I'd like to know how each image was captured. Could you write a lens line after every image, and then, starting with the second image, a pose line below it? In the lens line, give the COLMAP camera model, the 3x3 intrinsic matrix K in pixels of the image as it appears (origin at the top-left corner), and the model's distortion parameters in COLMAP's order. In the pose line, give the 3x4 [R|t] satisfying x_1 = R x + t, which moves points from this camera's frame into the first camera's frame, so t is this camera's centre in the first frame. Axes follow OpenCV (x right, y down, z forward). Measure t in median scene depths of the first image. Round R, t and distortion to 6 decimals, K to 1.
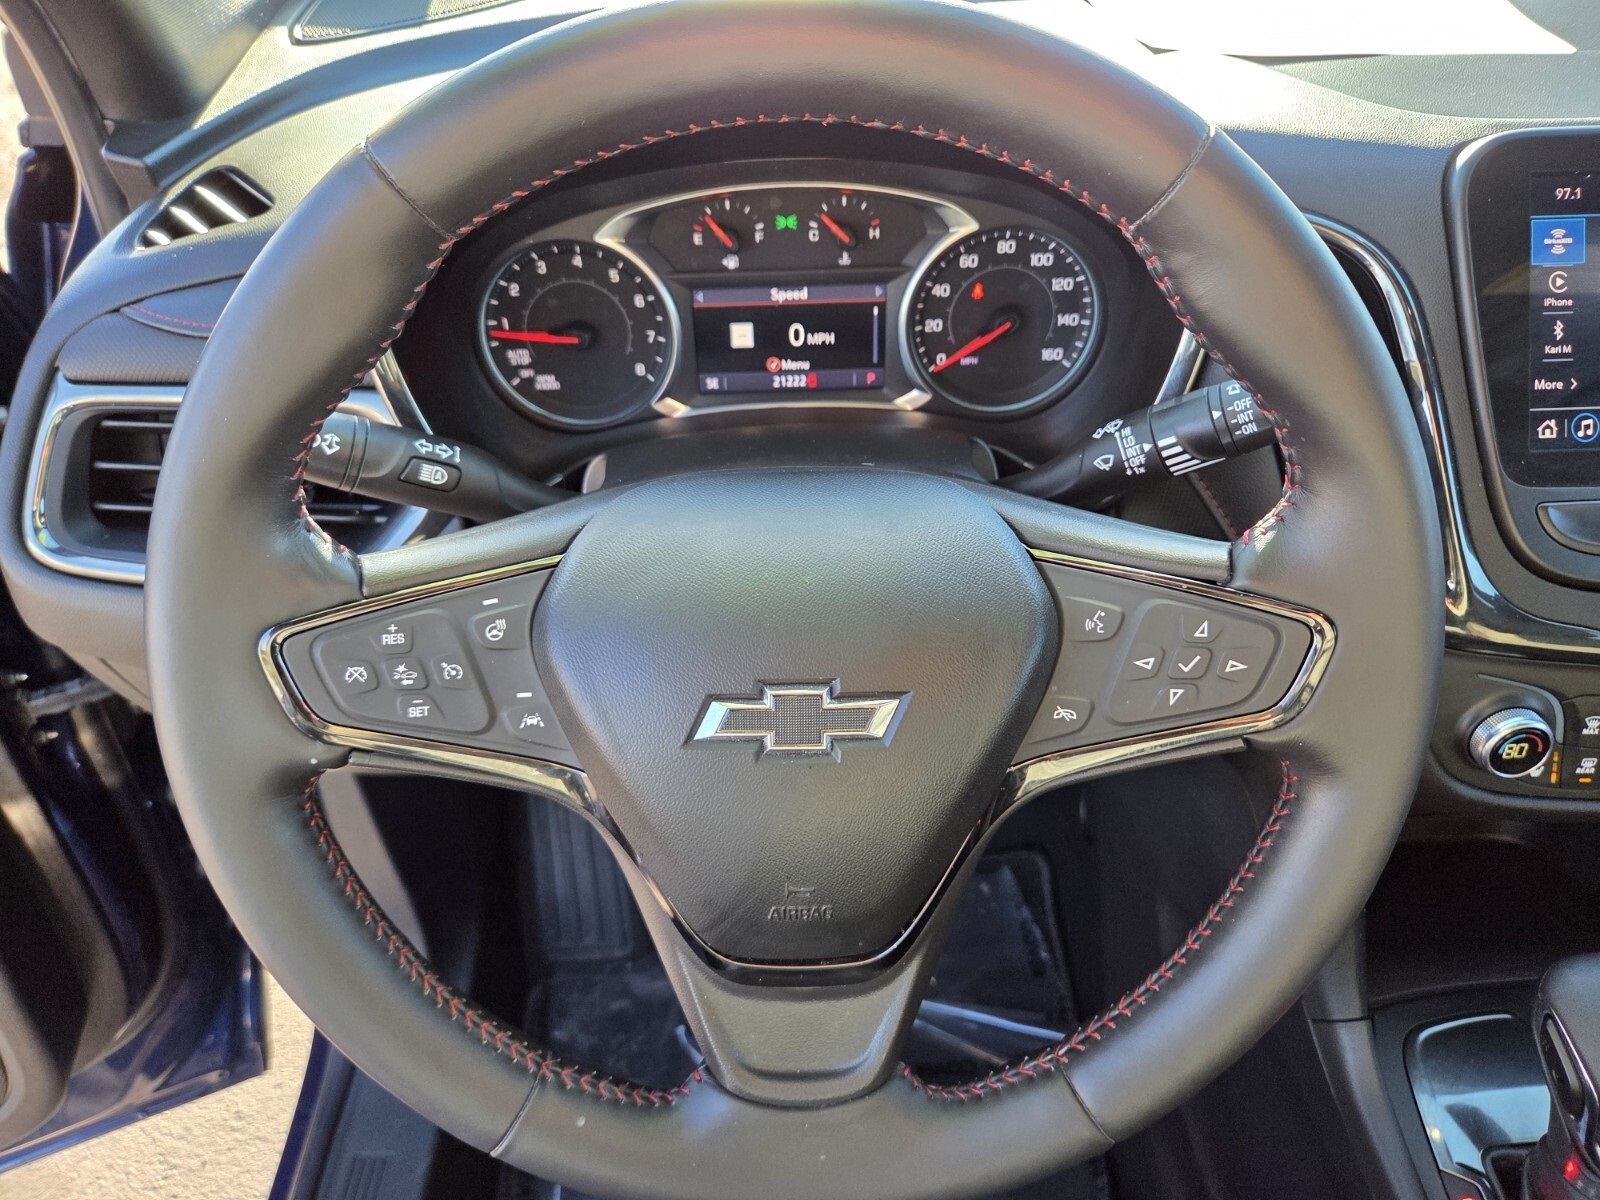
lens RADIAL K [[1107.4, 0, 775.5], [0, 1107.4, 563.8], [0, 0, 1]] dist [0.020381, -0.013241]
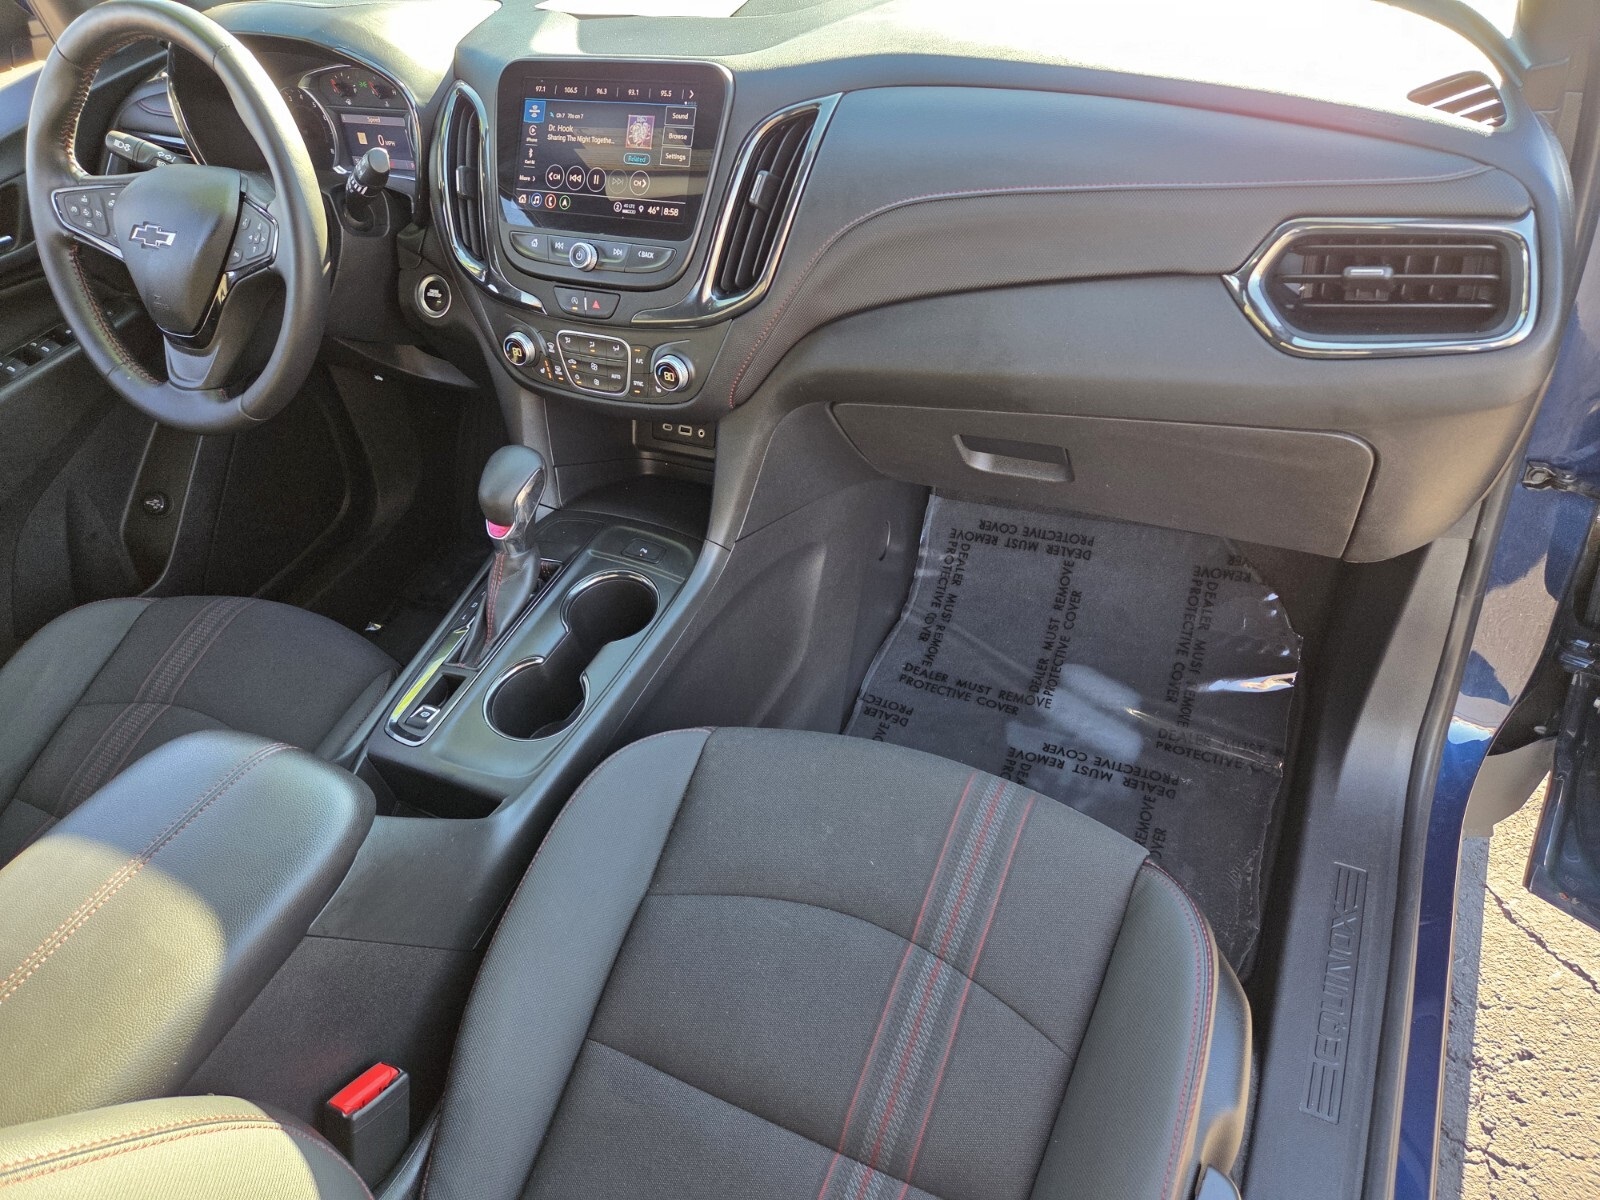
lens RADIAL K [[1088.1, 0, 789.9], [0, 1088.1, 597.0], [0, 0, 1]] dist [0.025546, -0.010508]
pose [[0.879579, 0.247904, -0.406059, 2.069672], [-0.201209, 0.967259, 0.154678, 0.187889], [0.431110, -0.054349, 0.900661, -0.721805]]
